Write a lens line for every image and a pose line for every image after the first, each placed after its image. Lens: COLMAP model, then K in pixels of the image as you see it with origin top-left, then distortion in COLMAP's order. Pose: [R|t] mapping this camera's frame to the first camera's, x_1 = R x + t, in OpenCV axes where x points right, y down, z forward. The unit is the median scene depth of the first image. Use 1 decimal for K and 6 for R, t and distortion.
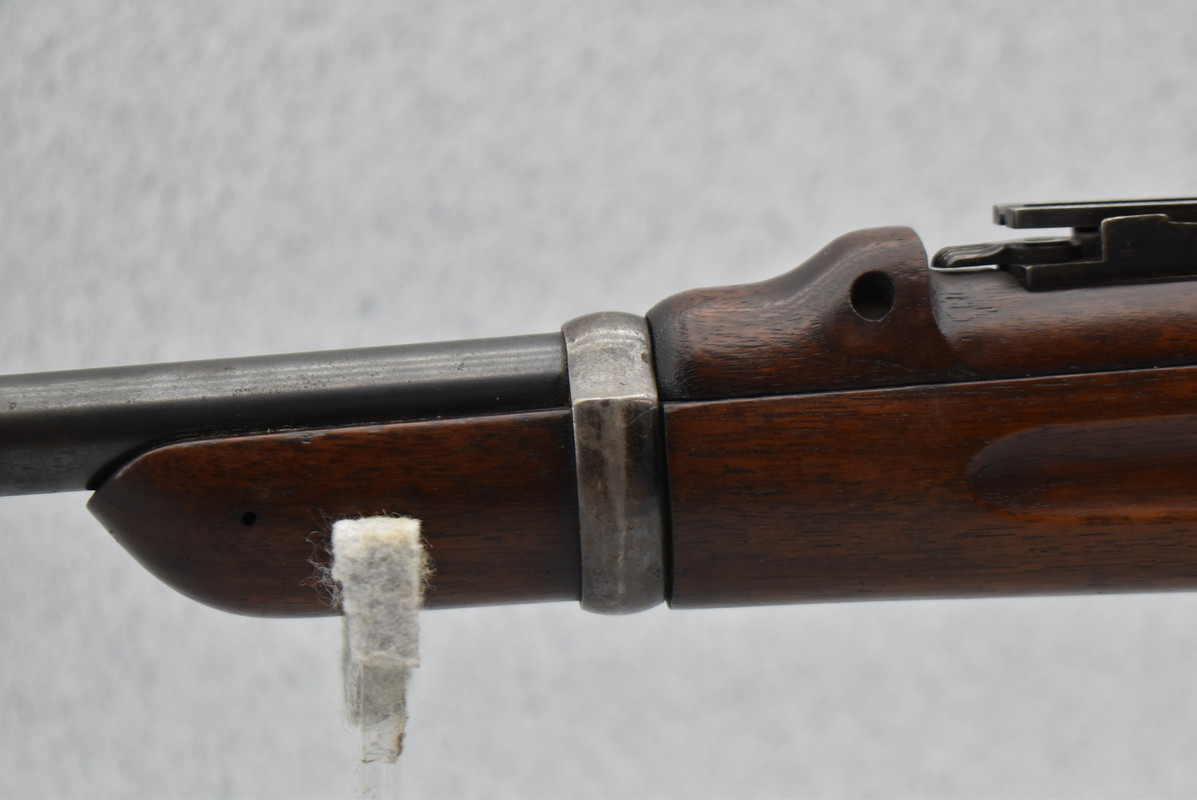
lens RADIAL K [[2708.0, 0, 597.0], [0, 2708.0, 402.6], [0, 0, 1]] dist [0.098258, 0.000000]
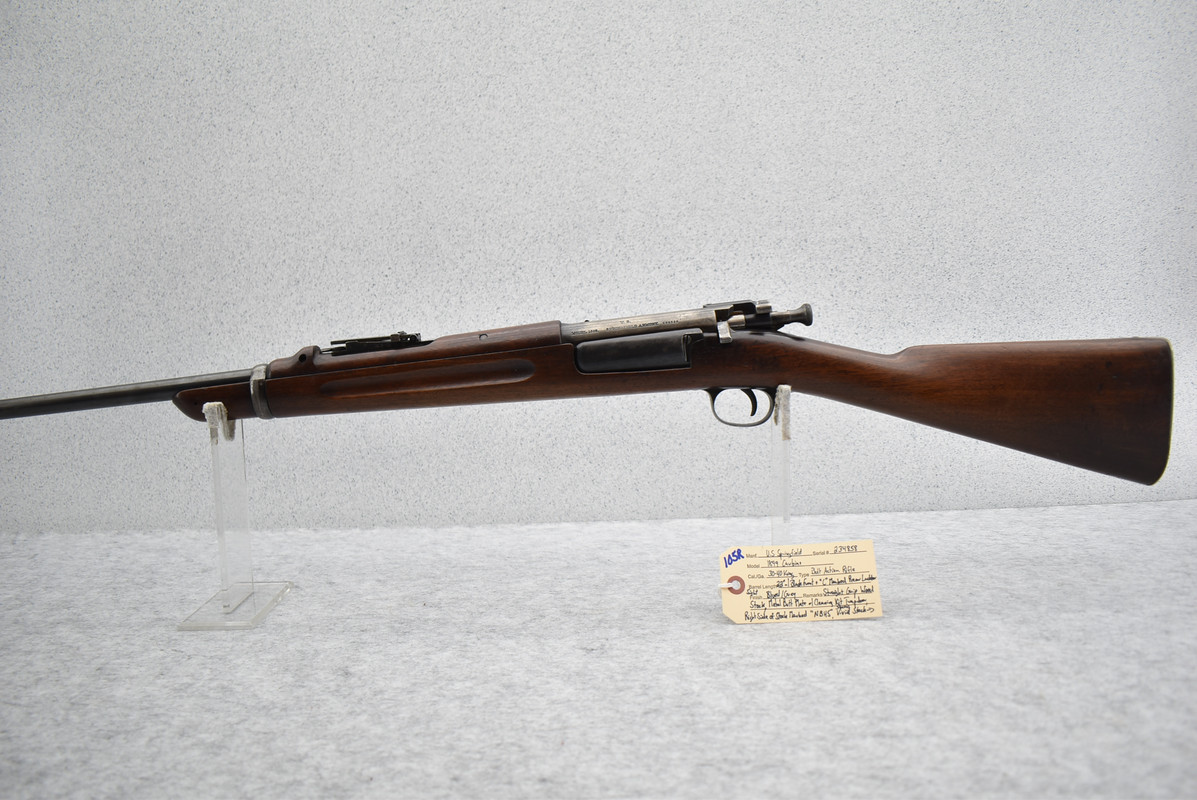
lens RADIAL K [[968.0, 0, 595.4], [0, 968.0, 400.6], [0, 0, 1]] dist [-0.059195, -0.003737]
pose [[0.993258, -0.040378, -0.108666, 0.882466], [0.039500, 0.999167, -0.010225, 0.087065], [0.108988, 0.005864, 0.994026, -0.837663]]
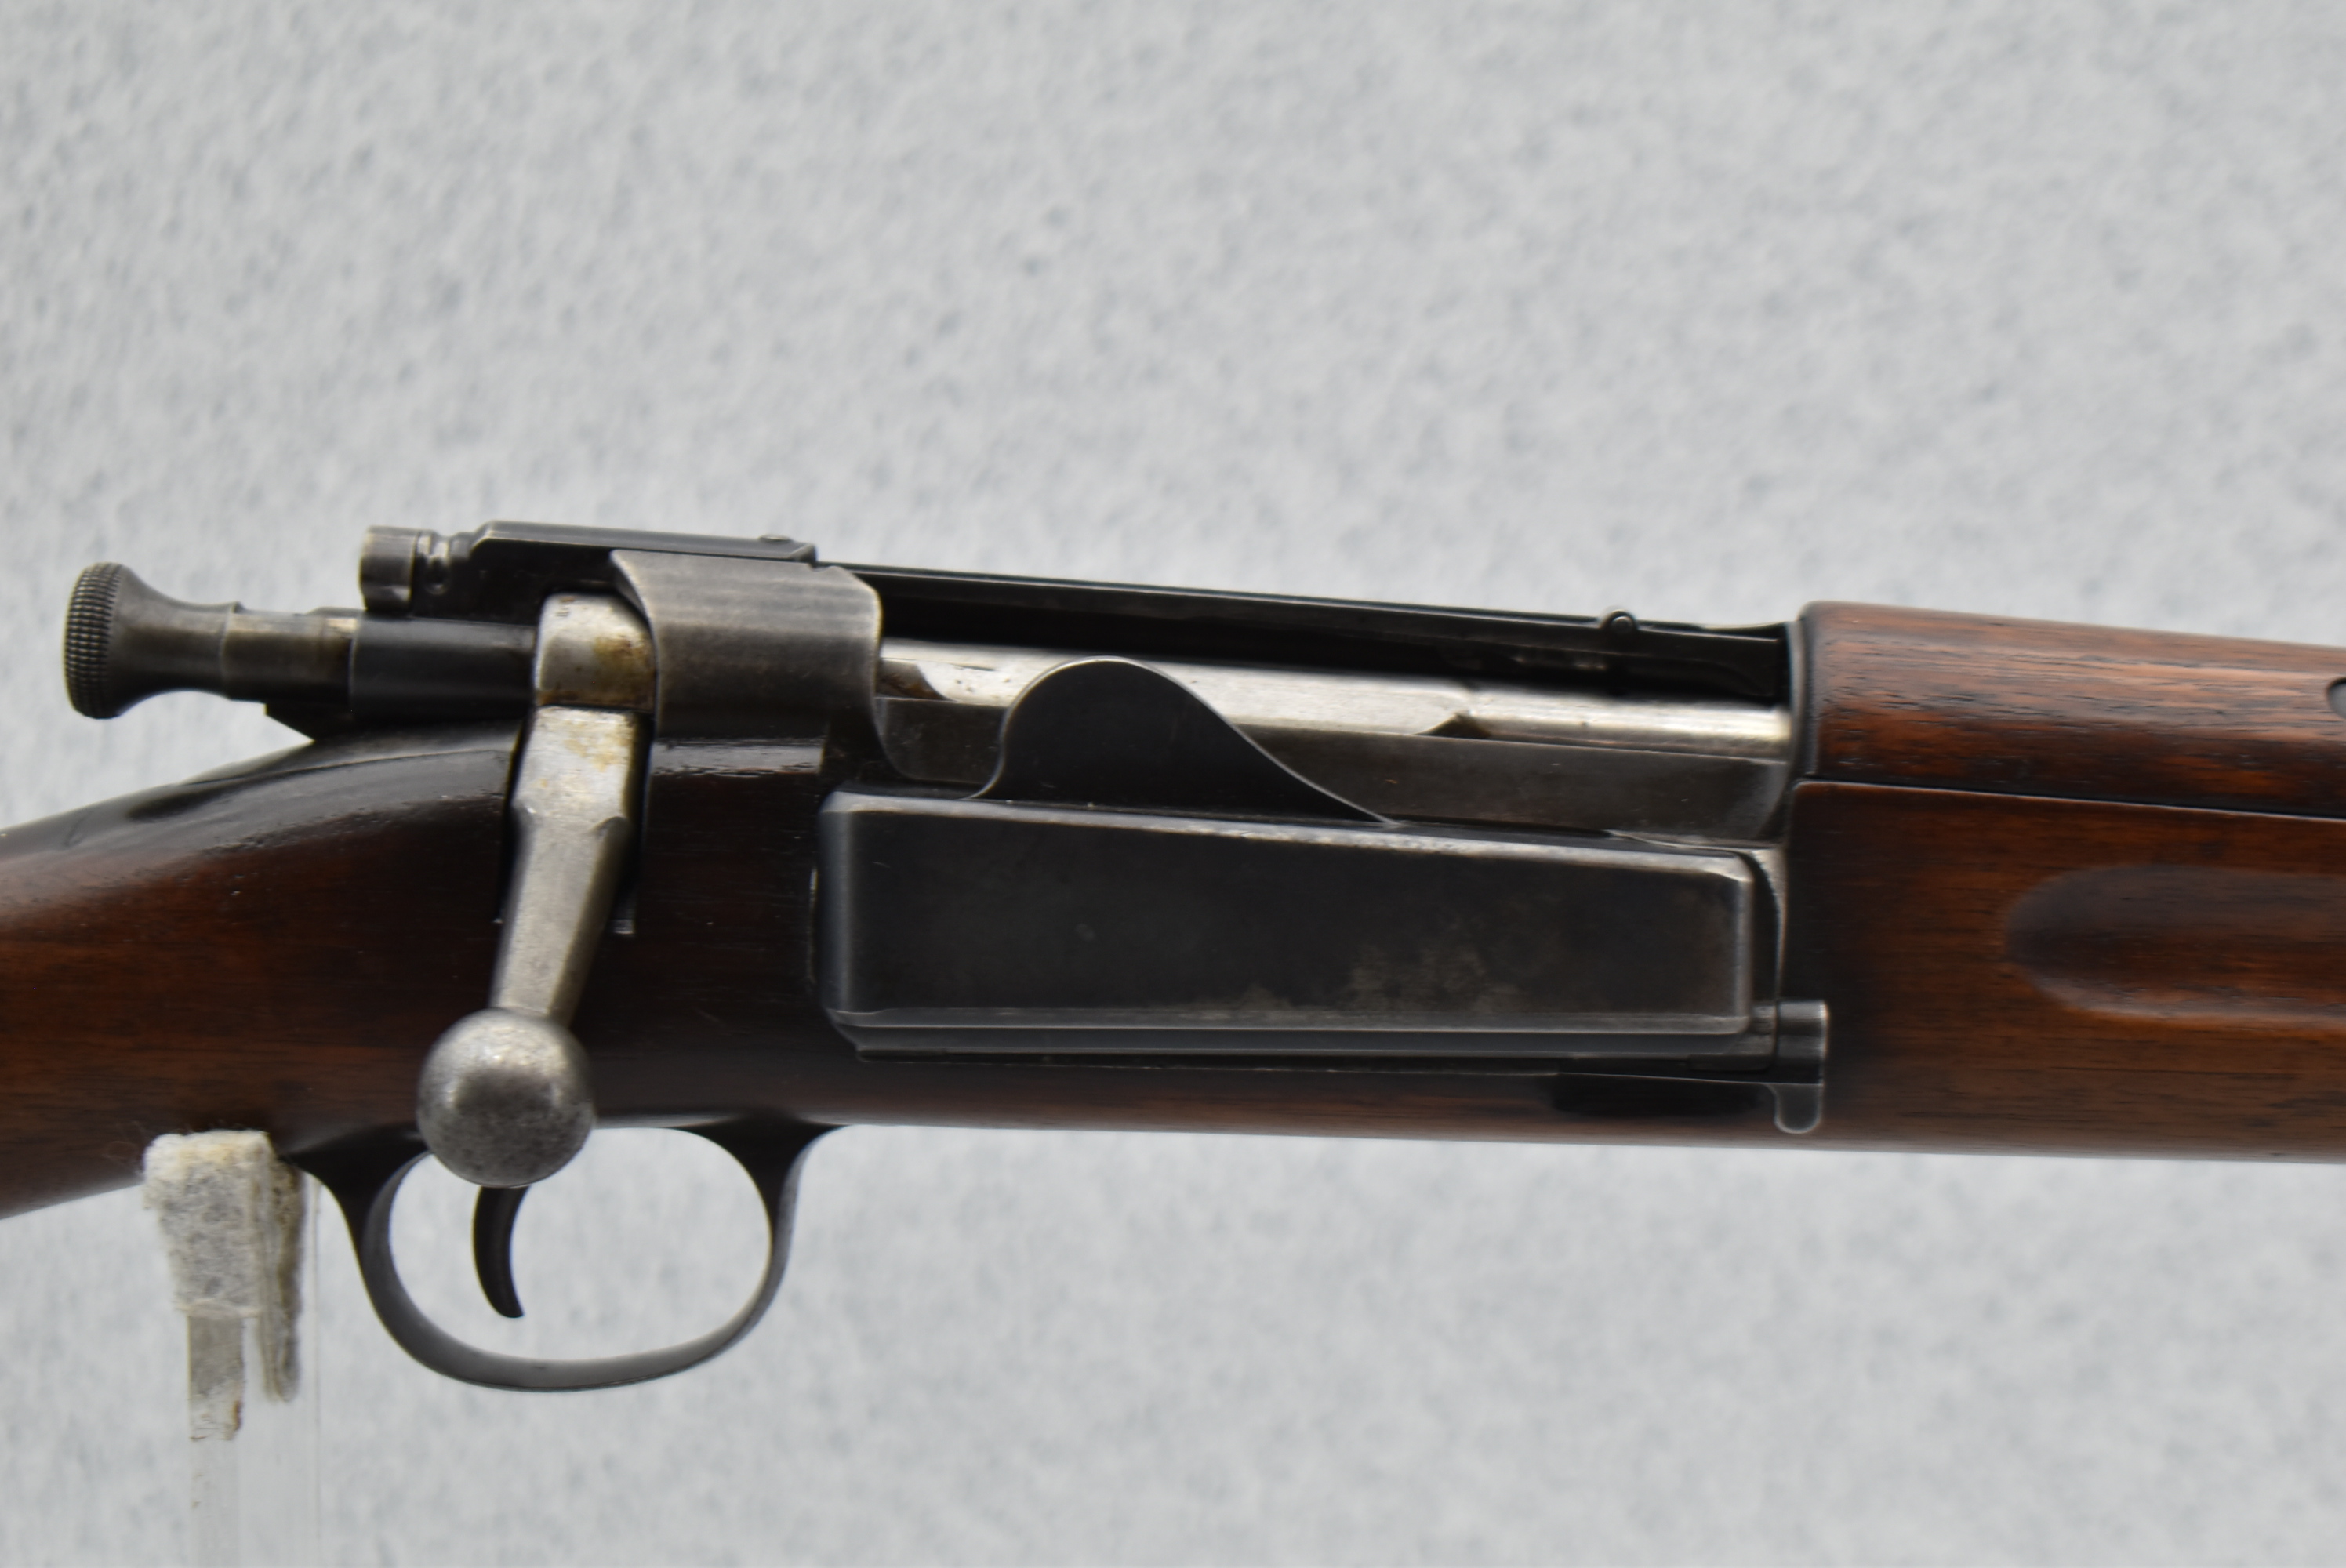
lens RADIAL K [[5307.2, 0, 1176.1], [0, 5307.2, 782.4], [0, 0, 1]] dist [0.098258, 0.000000]
pose [[0.992435, -0.030708, -0.118870, 0.373610], [0.025642, 0.998706, -0.043916, 0.015917], [0.120065, 0.040536, 0.991938, -0.494937]]
